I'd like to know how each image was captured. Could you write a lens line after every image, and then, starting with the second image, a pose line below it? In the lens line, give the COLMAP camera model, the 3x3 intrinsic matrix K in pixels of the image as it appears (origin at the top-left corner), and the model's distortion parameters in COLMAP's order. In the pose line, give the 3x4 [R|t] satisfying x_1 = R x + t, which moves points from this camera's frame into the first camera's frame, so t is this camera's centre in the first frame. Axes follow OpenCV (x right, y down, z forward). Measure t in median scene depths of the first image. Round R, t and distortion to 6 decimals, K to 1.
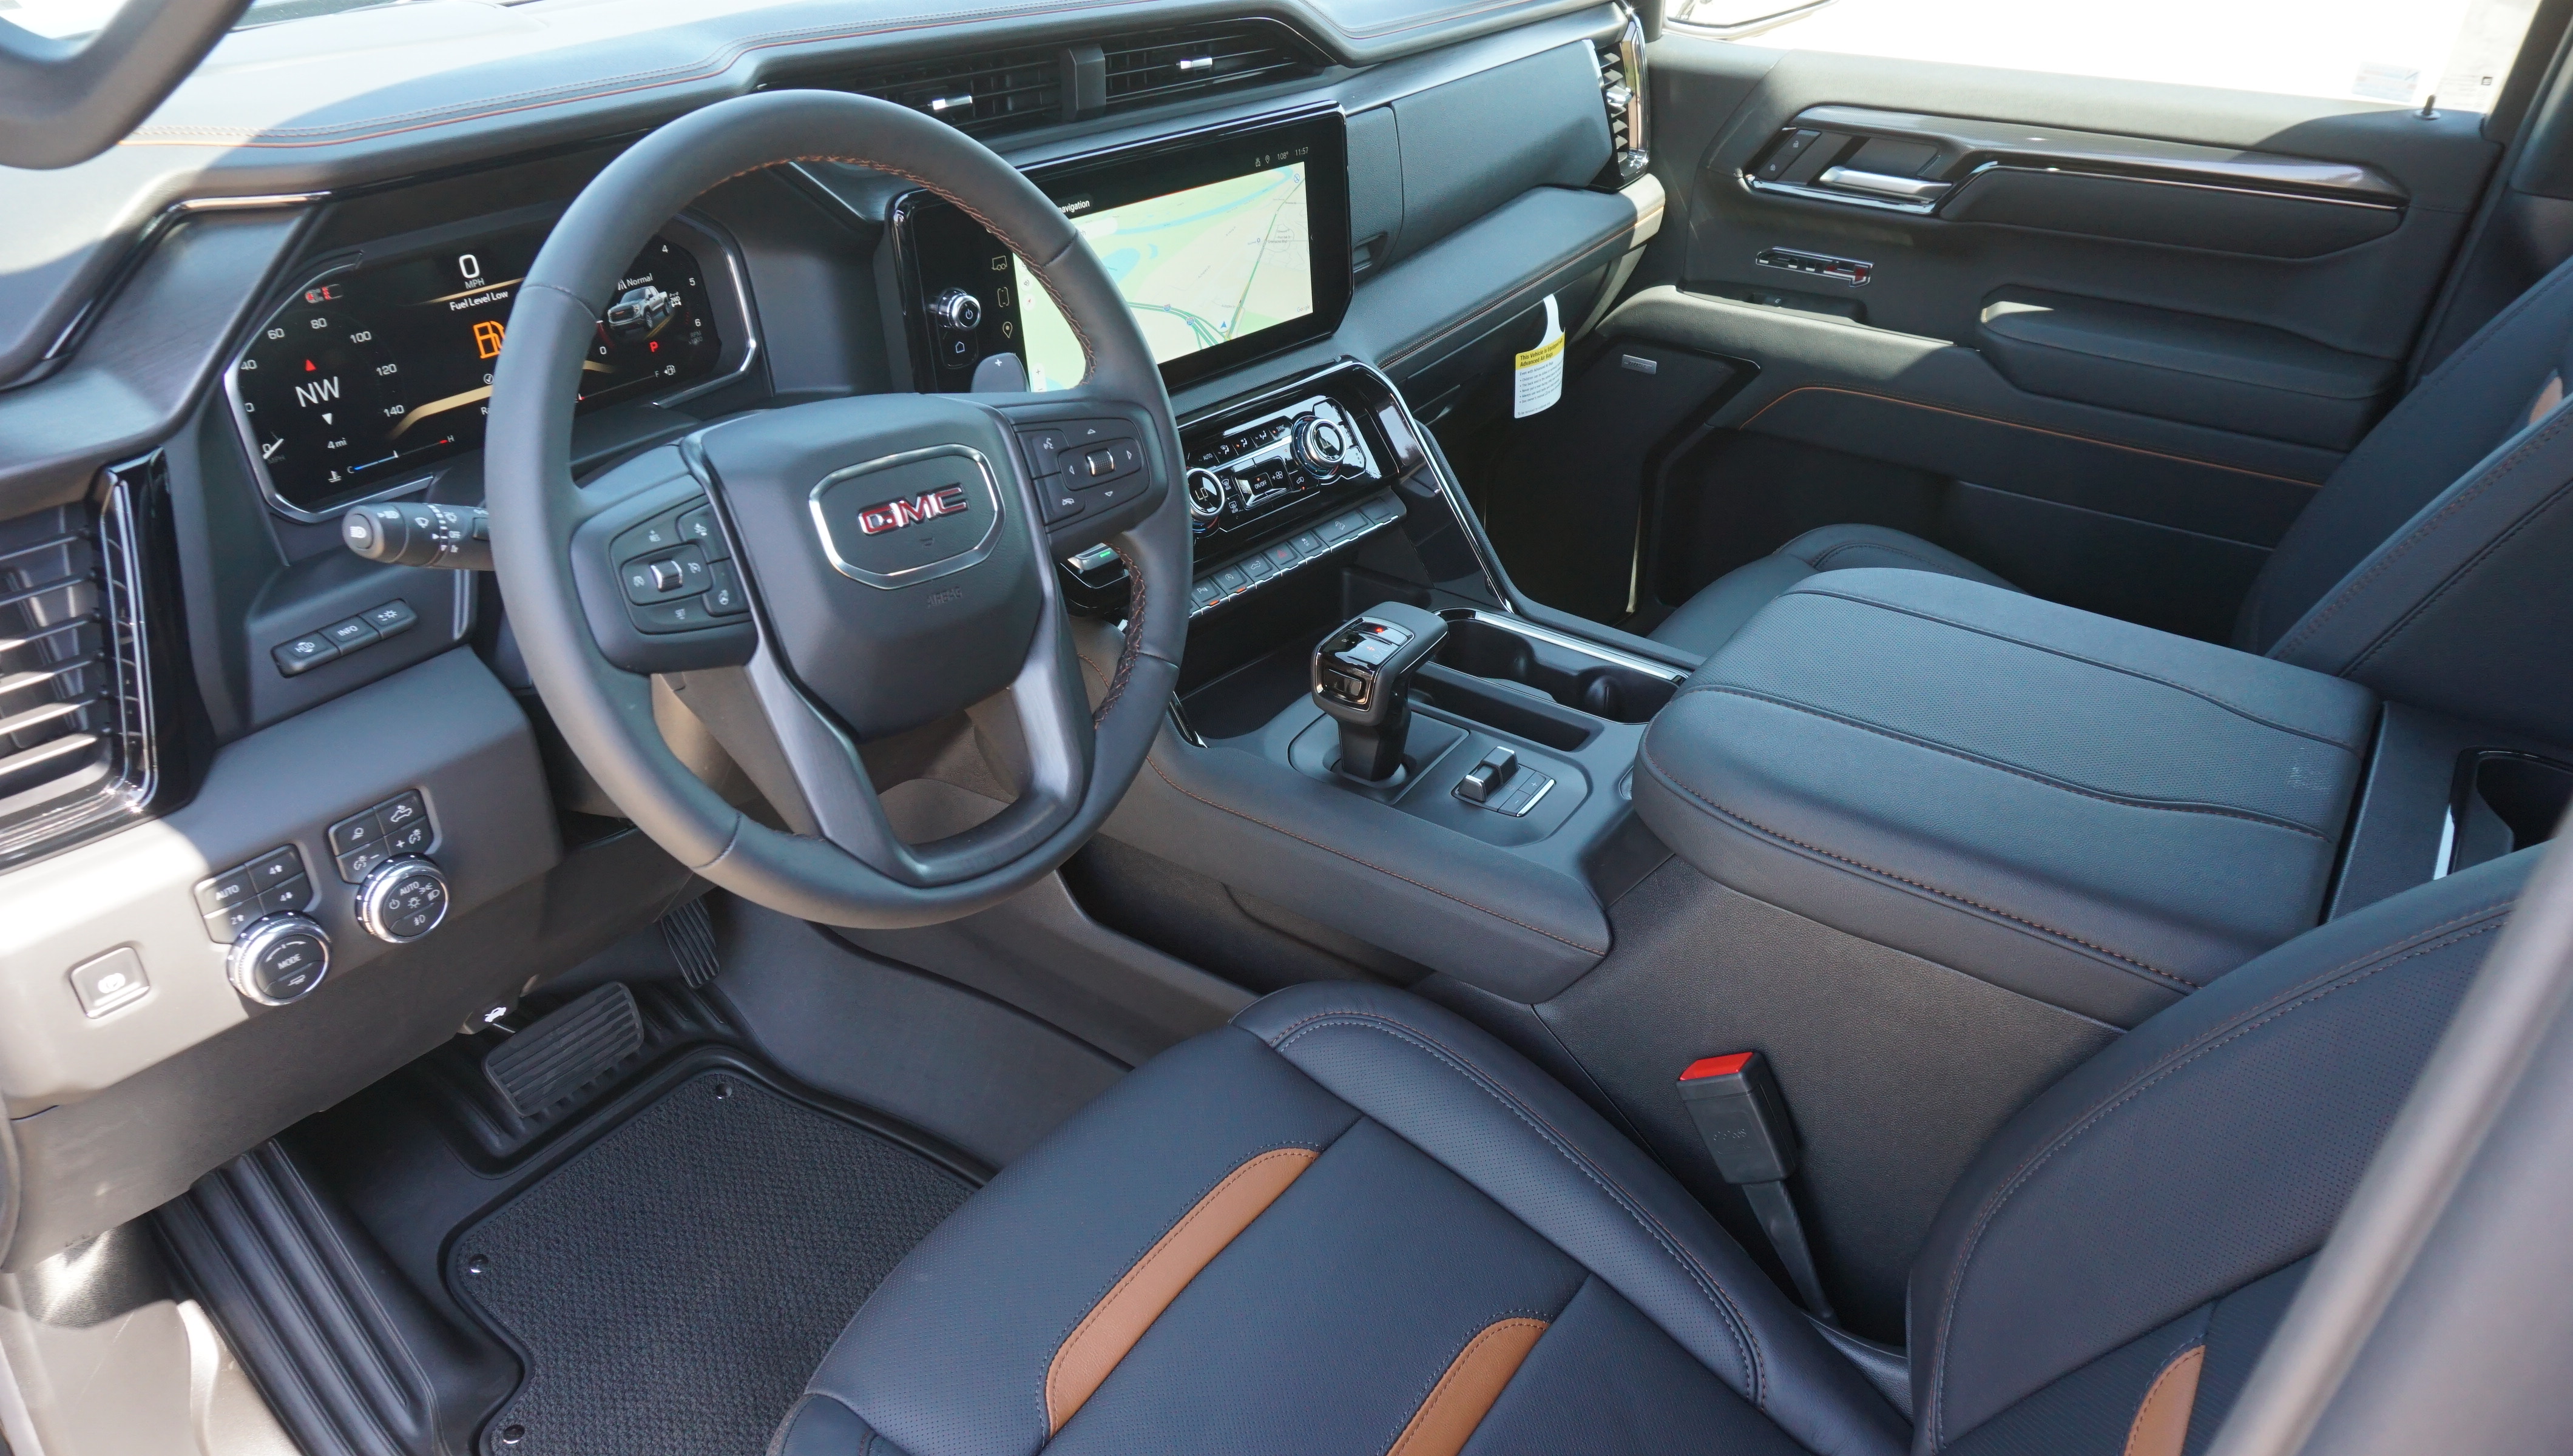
lens RADIAL K [[1736.0, 0, 1280.4], [0, 1736.0, 728.8], [0, 0, 1]] dist [-0.036670, 0.037983]
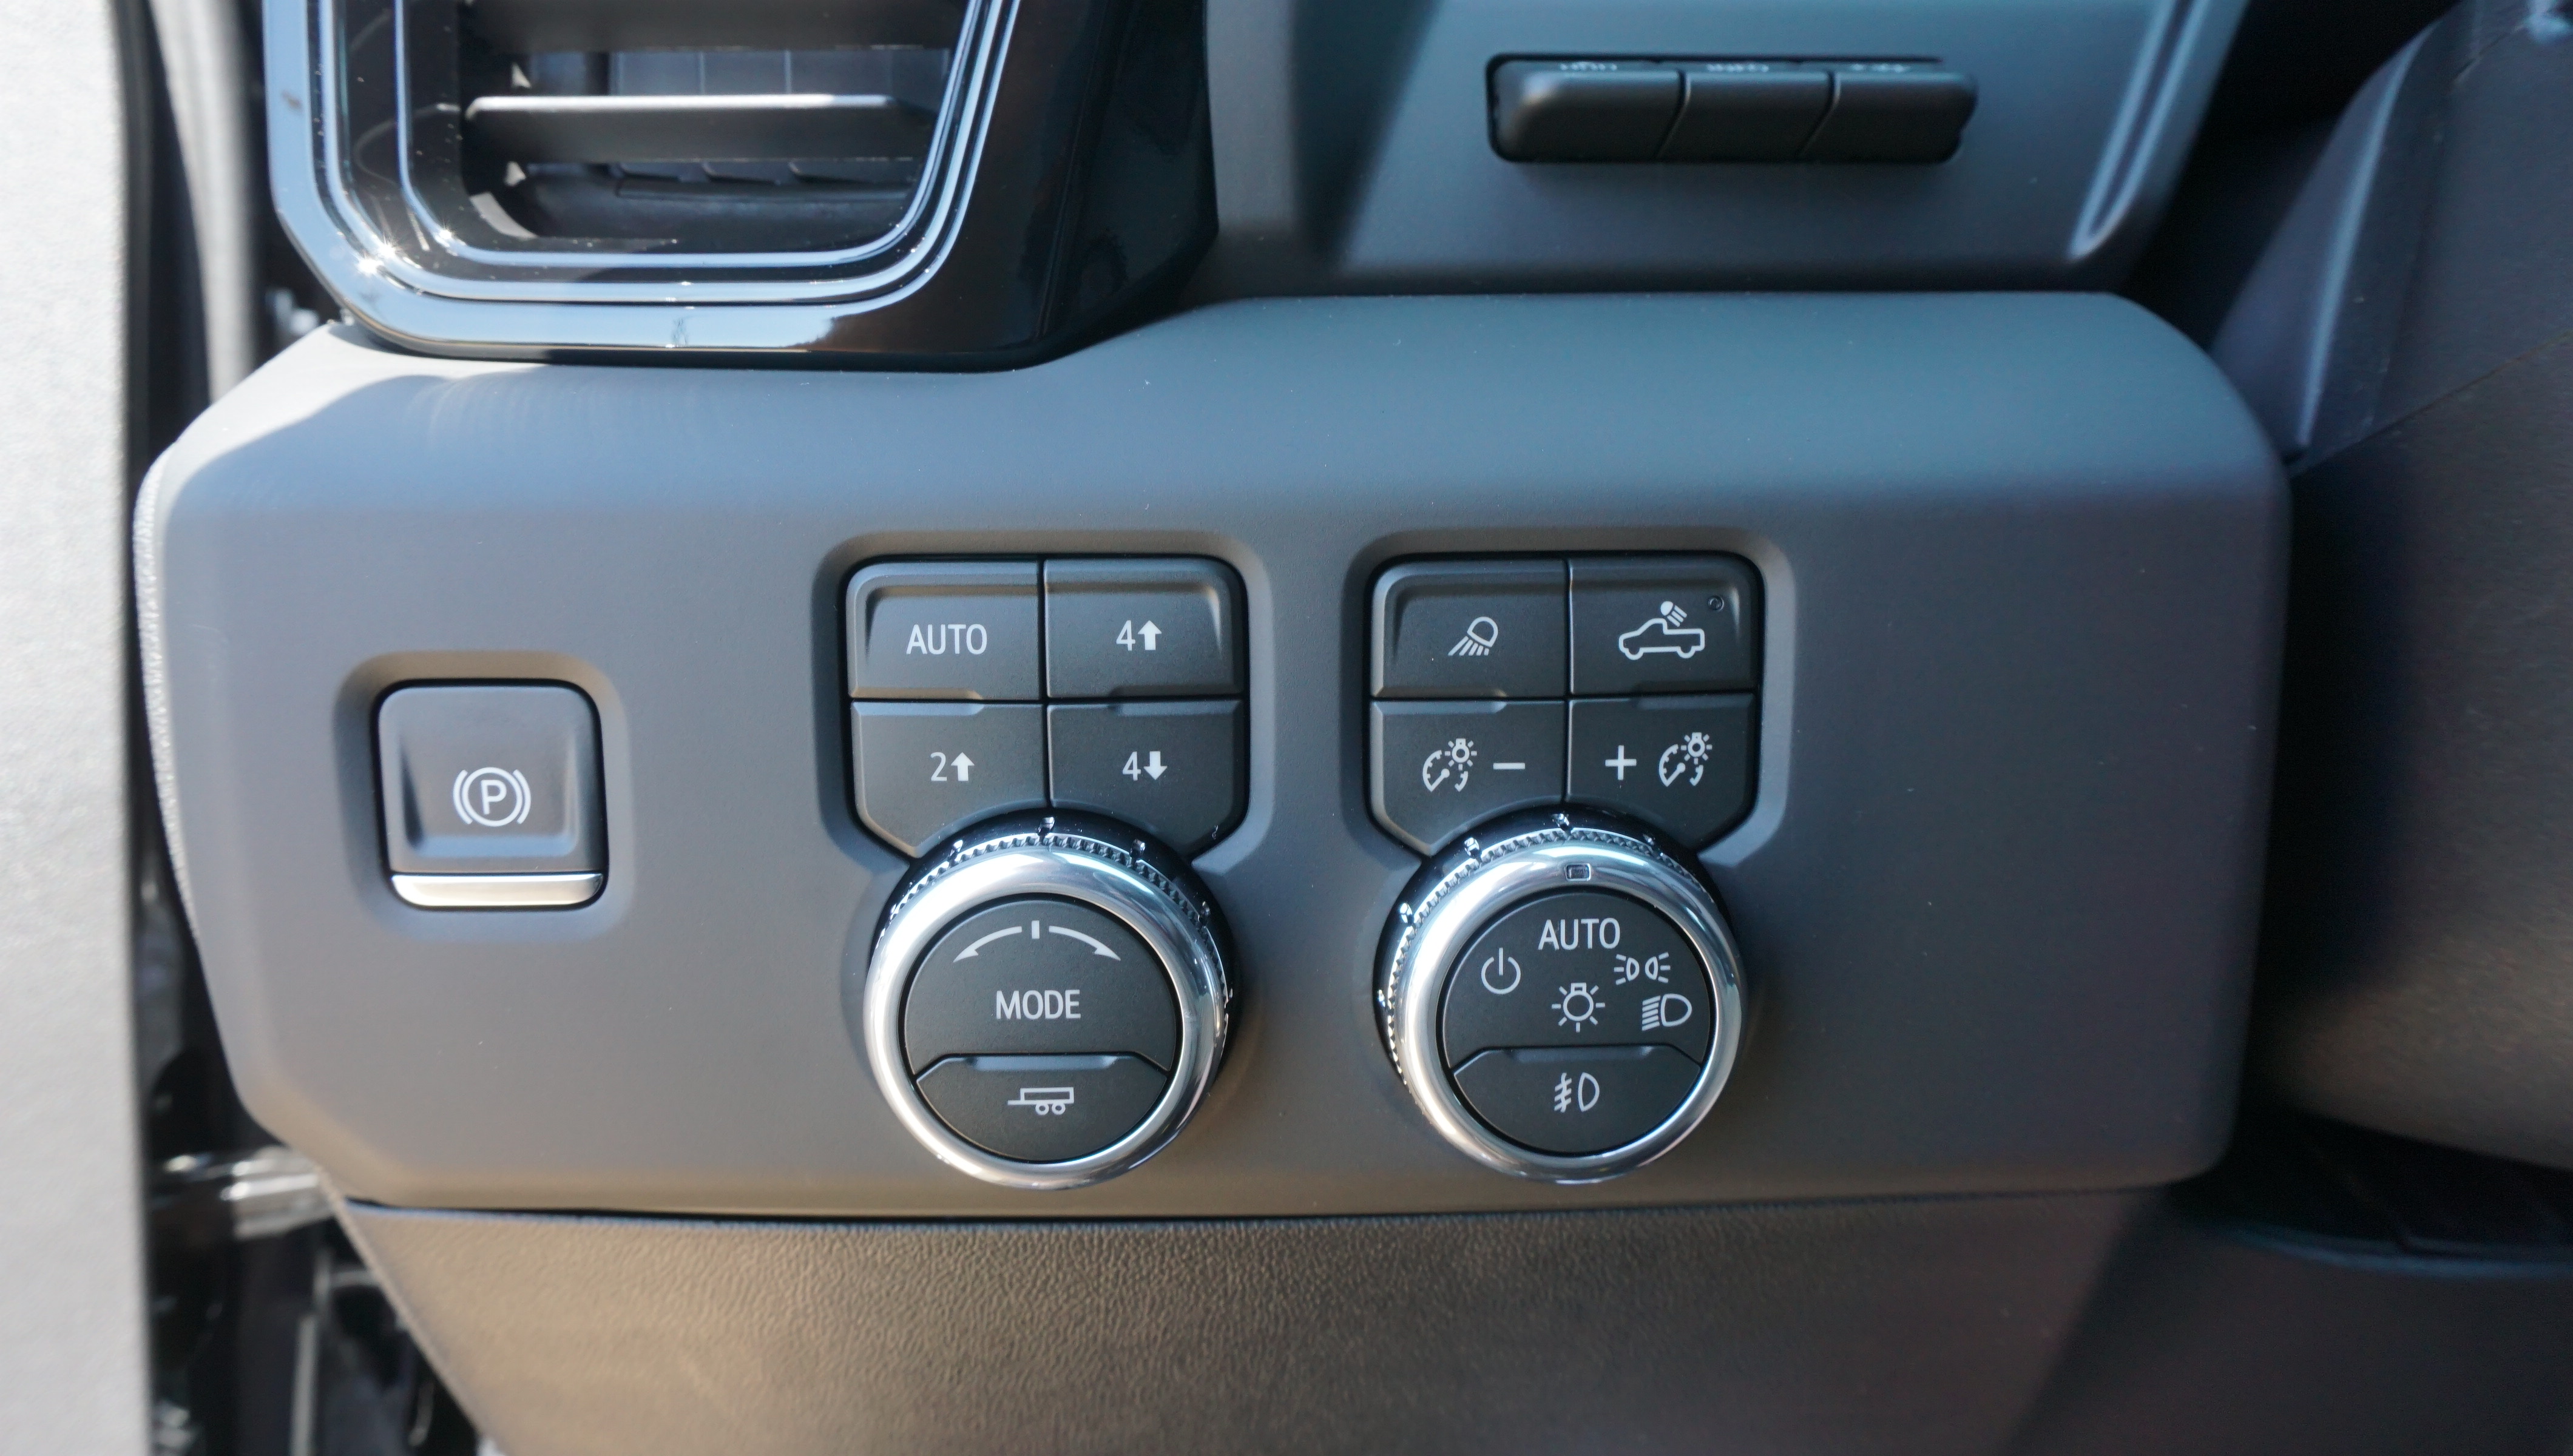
lens RADIAL K [[1726.0, 0, 1286.5], [0, 1726.0, 728.0], [0, 0, 1]] dist [-0.036365, 0.026666]
pose [[0.623575, 0.119098, -0.772638, -0.283352], [-0.379654, 0.910091, -0.166123, 0.096351], [0.683387, 0.396925, 0.612726, 0.655841]]
